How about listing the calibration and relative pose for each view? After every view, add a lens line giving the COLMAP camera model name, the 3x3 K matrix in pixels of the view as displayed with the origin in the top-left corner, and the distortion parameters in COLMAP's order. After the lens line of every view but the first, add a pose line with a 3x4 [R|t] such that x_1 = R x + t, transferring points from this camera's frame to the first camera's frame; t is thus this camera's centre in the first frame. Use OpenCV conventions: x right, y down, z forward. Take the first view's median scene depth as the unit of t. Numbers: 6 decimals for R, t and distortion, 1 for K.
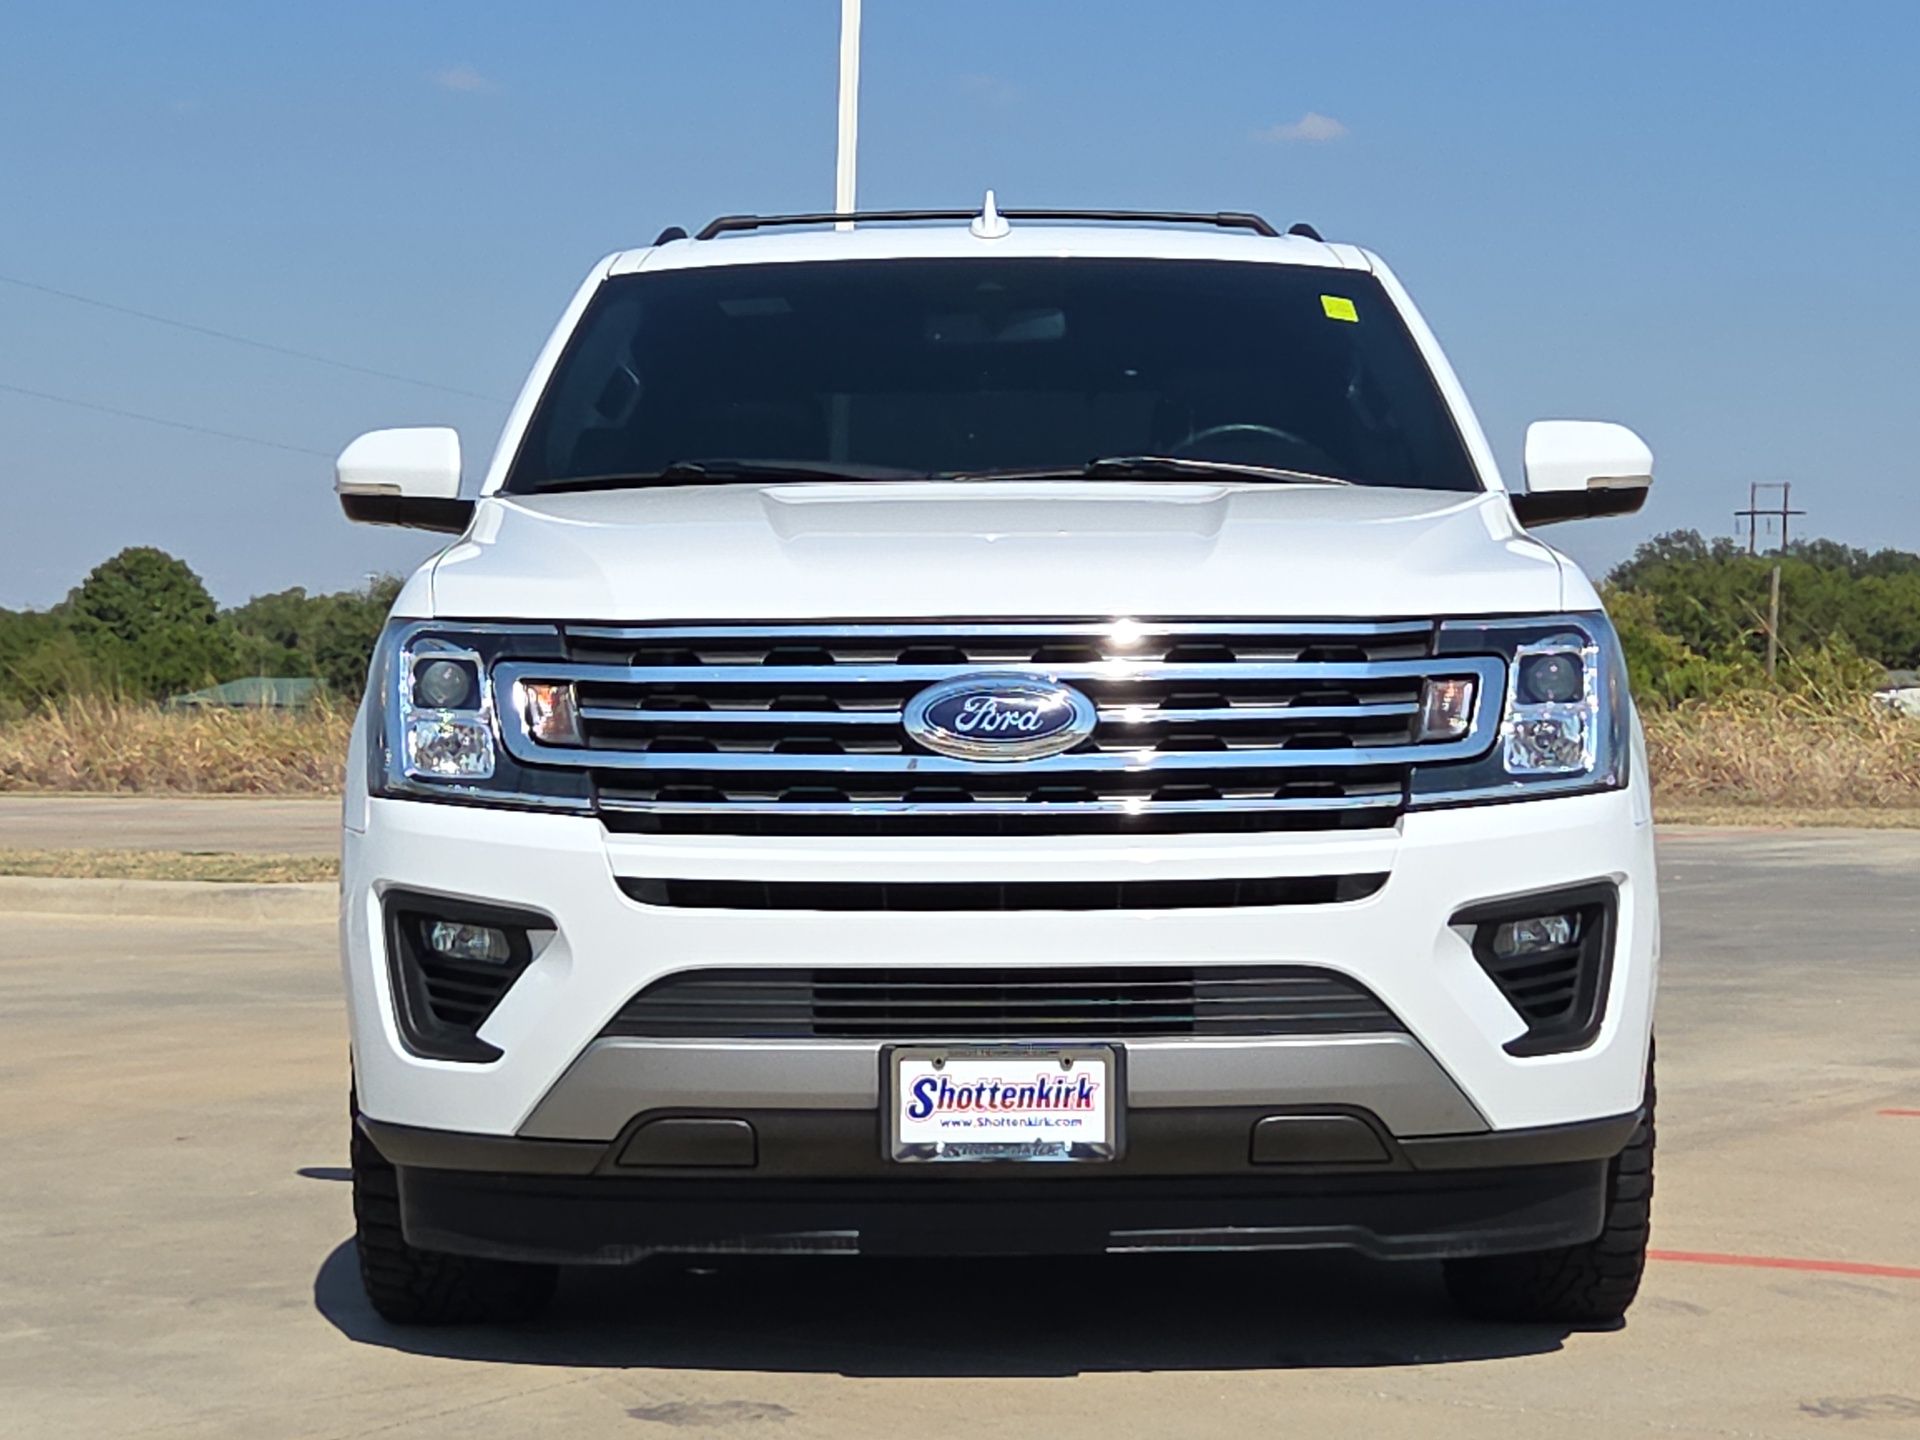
lens RADIAL K [[3845.4, 0, 960.0], [0, 3845.4, 720.0], [0, 0, 1]] dist [0.002261, -0.286430]
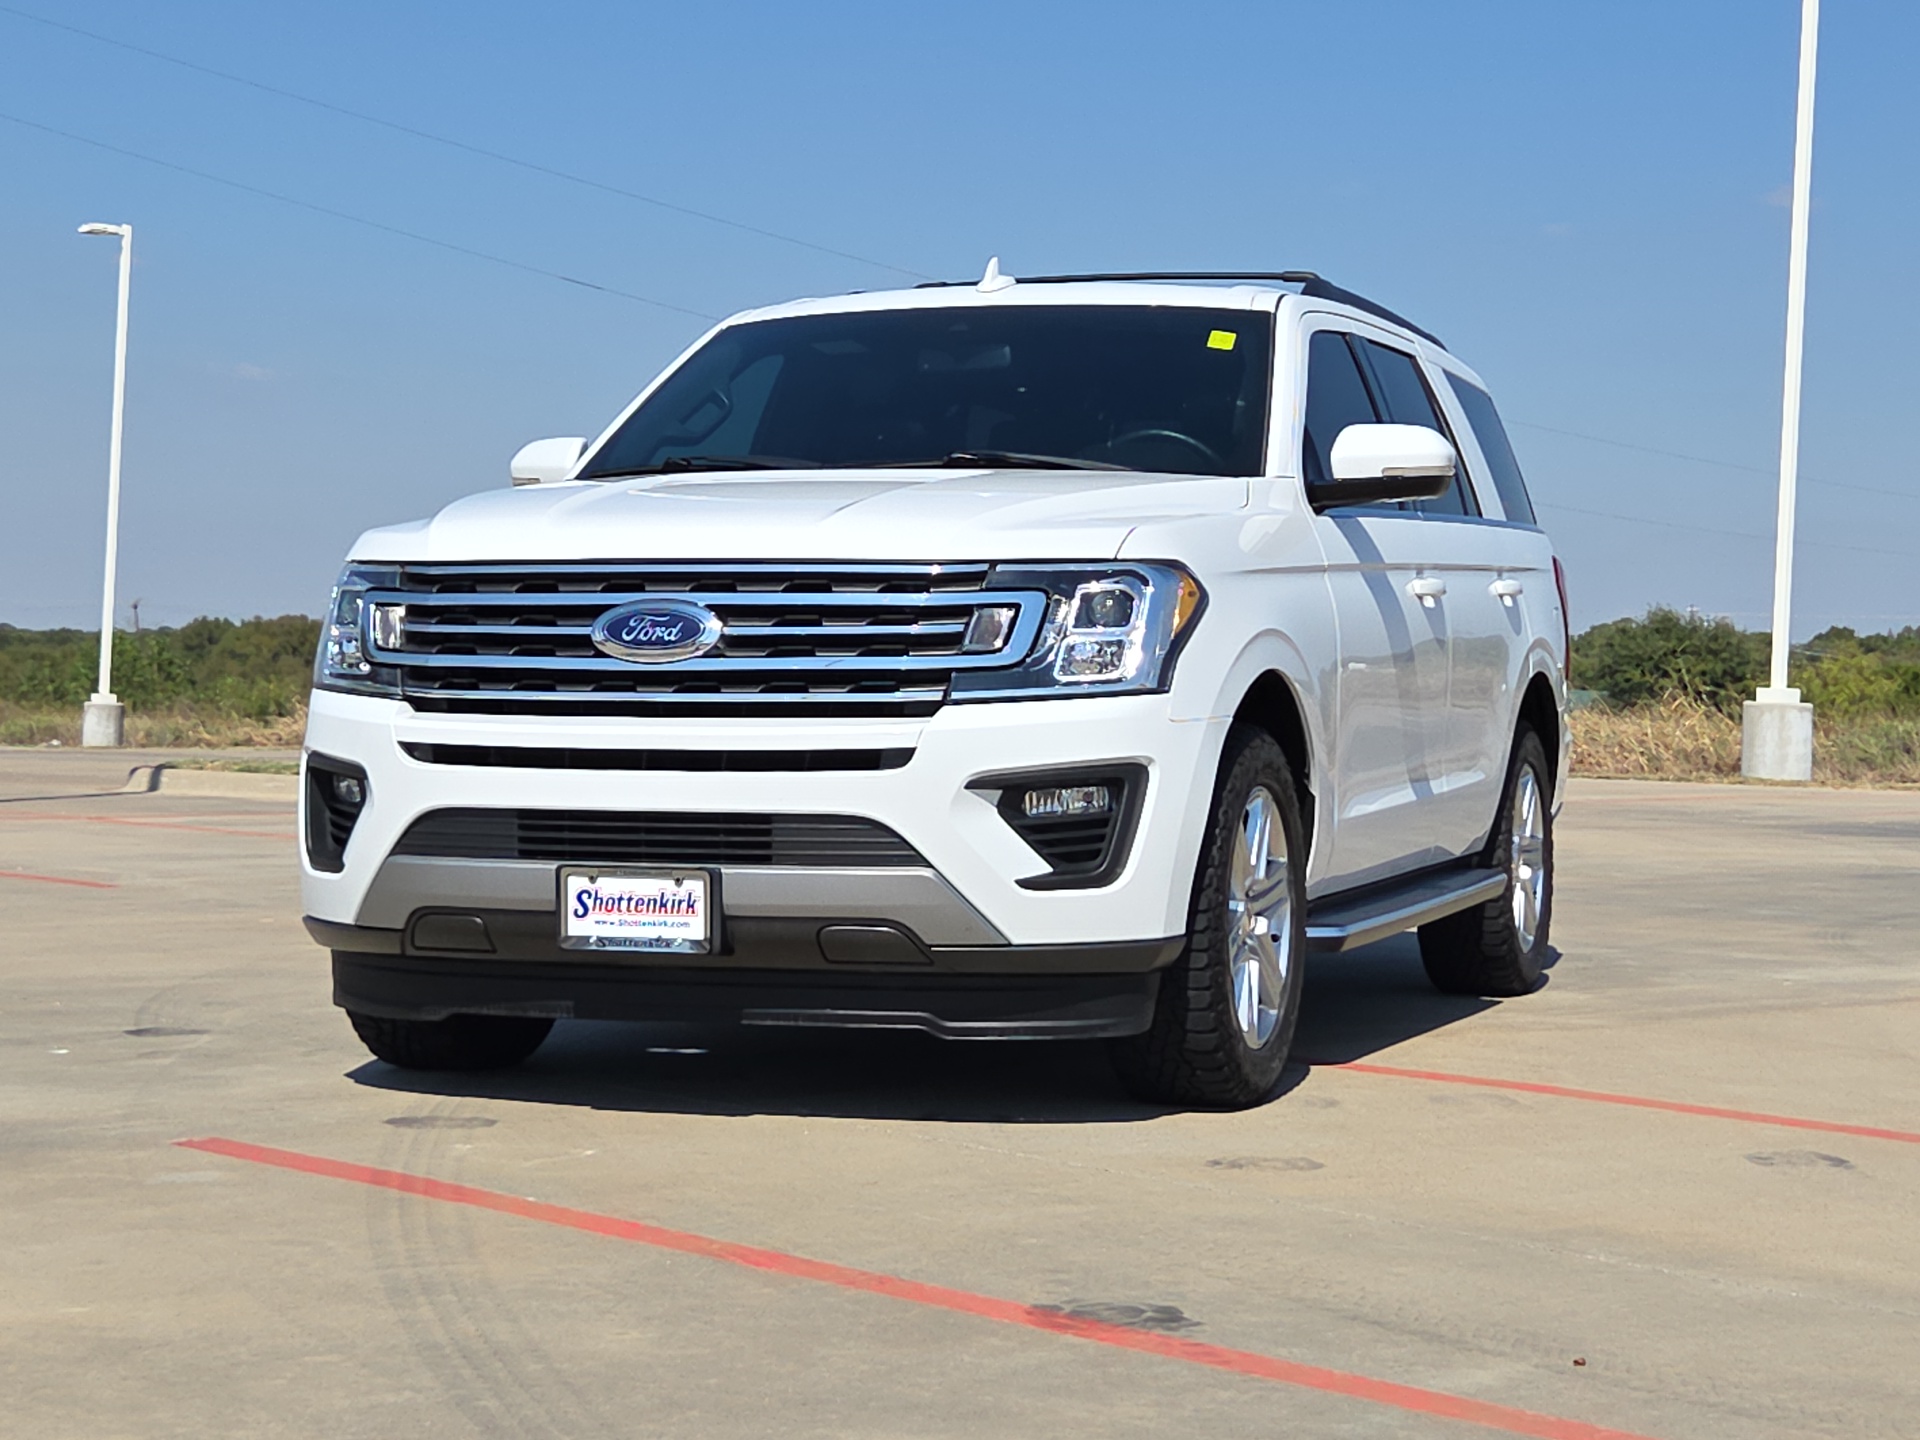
lens RADIAL K [[3006.3, 0, 960.0], [0, 3006.3, 720.0], [0, 0, 1]] dist [0.047554, 0.000893]
pose [[0.966565, 0.016785, -0.255871, 0.389637], [-0.014972, 0.999847, 0.009029, 0.019688], [0.255983, -0.004896, 0.966669, -0.014523]]
